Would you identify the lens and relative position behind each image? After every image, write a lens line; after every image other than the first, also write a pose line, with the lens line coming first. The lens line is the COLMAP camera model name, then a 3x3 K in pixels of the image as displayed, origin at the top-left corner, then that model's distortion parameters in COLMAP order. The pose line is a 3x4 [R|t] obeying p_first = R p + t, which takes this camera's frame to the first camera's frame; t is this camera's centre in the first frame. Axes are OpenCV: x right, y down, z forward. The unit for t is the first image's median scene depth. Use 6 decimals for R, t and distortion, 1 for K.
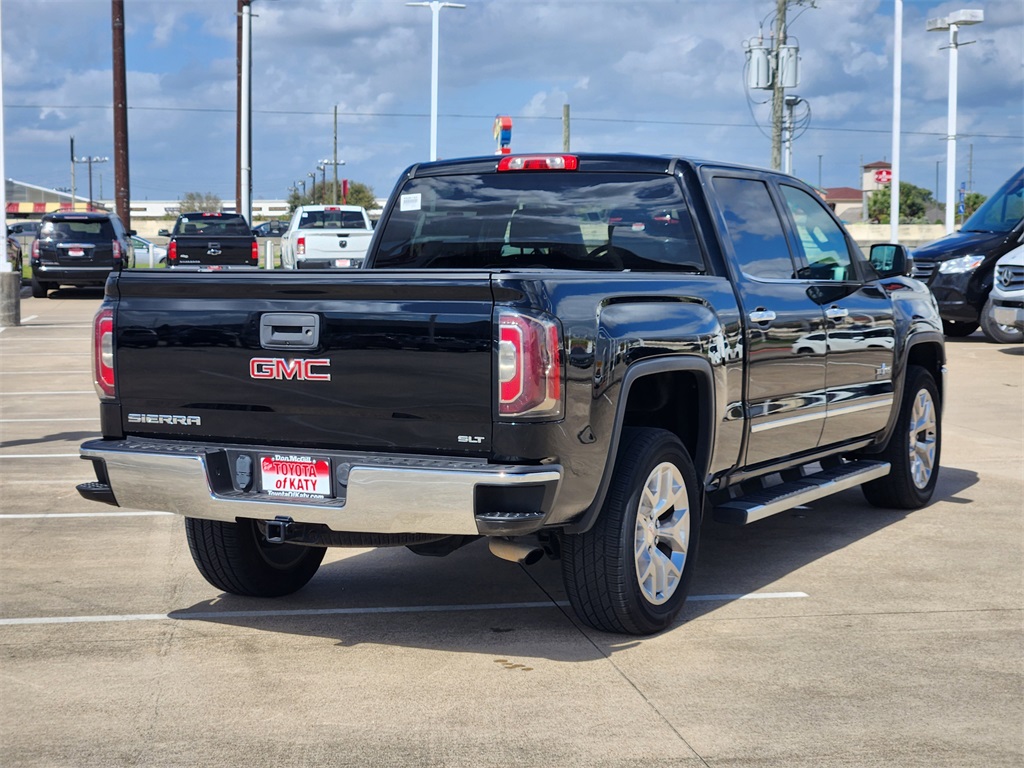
lens RADIAL K [[2141.4, 0, 492.9], [0, 2141.4, 379.3], [0, 0, 1]] dist [-1.137461, 14.365217]
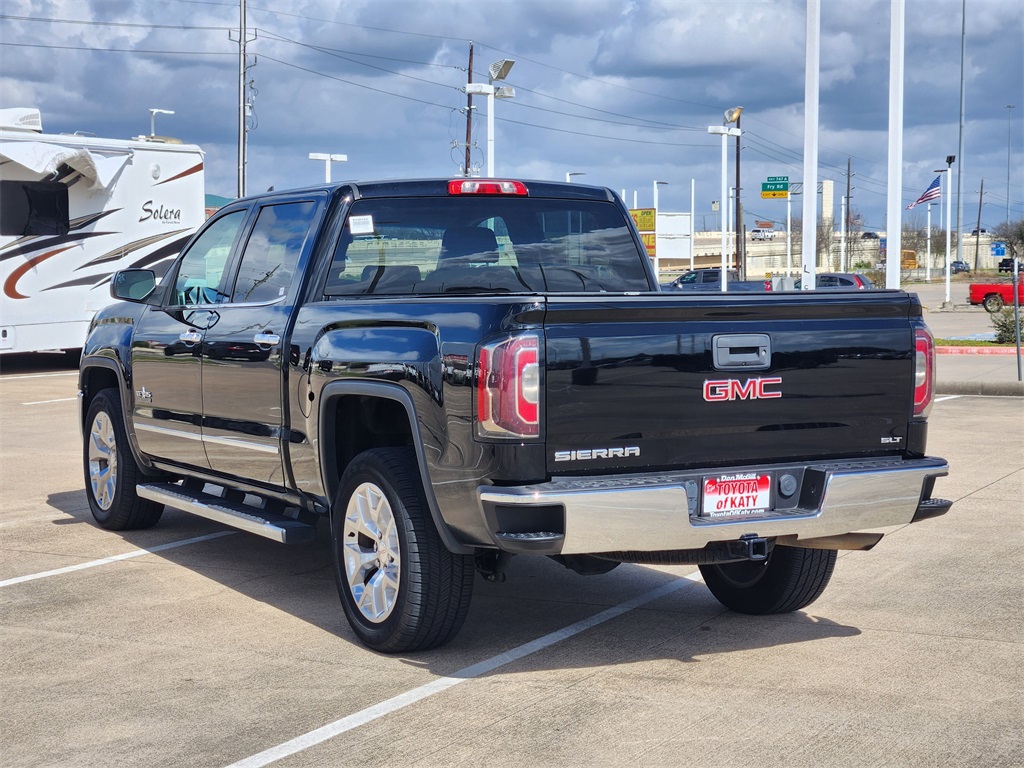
lens RADIAL K [[2141.4, 0, 492.9], [0, 2141.4, 379.3], [0, 0, 1]] dist [-1.137461, 14.365217]
pose [[0.583302, -0.049173, 0.810765, -0.981655], [0.060623, 0.998017, 0.016915, -0.033831], [-0.809990, 0.039285, 0.585127, 0.499379]]
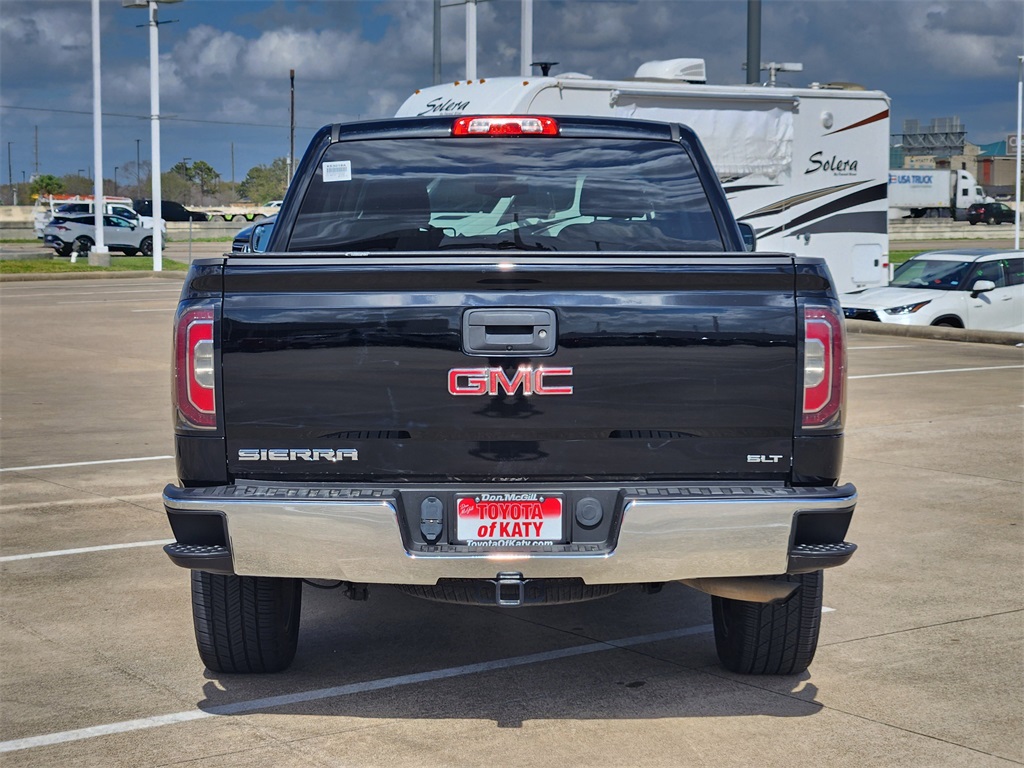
lens RADIAL K [[2141.4, 0, 492.9], [0, 2141.4, 379.3], [0, 0, 1]] dist [-1.137461, 14.365217]
pose [[0.886760, -0.035543, 0.460862, -0.455341], [0.031725, 0.999368, 0.016032, -0.018074], [-0.461141, 0.000404, 0.887327, 0.312724]]
